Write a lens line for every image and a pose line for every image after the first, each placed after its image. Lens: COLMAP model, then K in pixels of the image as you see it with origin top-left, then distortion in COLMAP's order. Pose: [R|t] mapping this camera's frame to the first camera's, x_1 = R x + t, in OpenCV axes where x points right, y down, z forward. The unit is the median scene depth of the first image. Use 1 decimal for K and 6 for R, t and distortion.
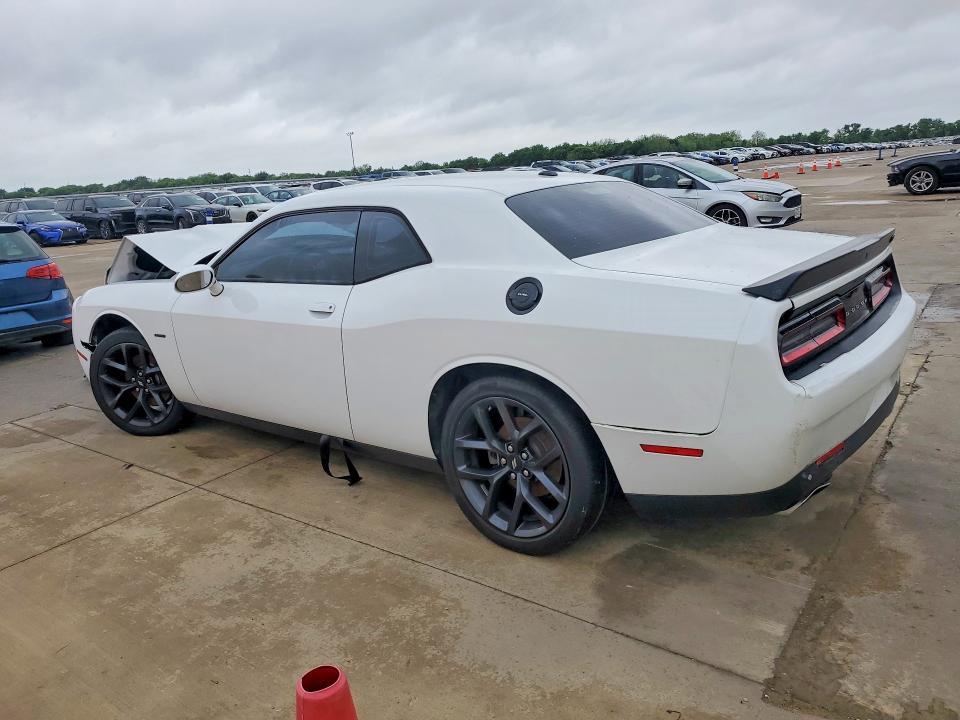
lens RADIAL K [[765.5, 0, 480.0], [0, 765.5, 360.0], [0, 0, 1]] dist [0.008473, 0.011925]
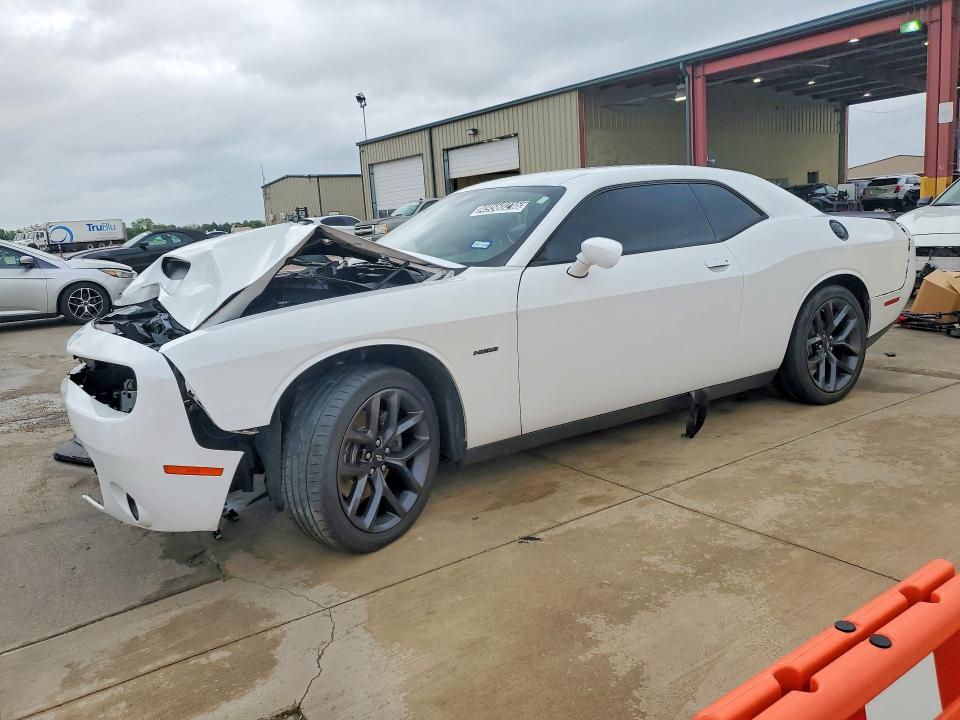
lens RADIAL K [[765.5, 0, 480.0], [0, 765.5, 360.0], [0, 0, 1]] dist [0.008473, 0.011925]
pose [[0.286347, -0.111210, 0.951650, -1.302600], [0.266536, 0.963281, 0.032370, -0.056191], [-0.920307, 0.244380, 0.305474, 0.945553]]
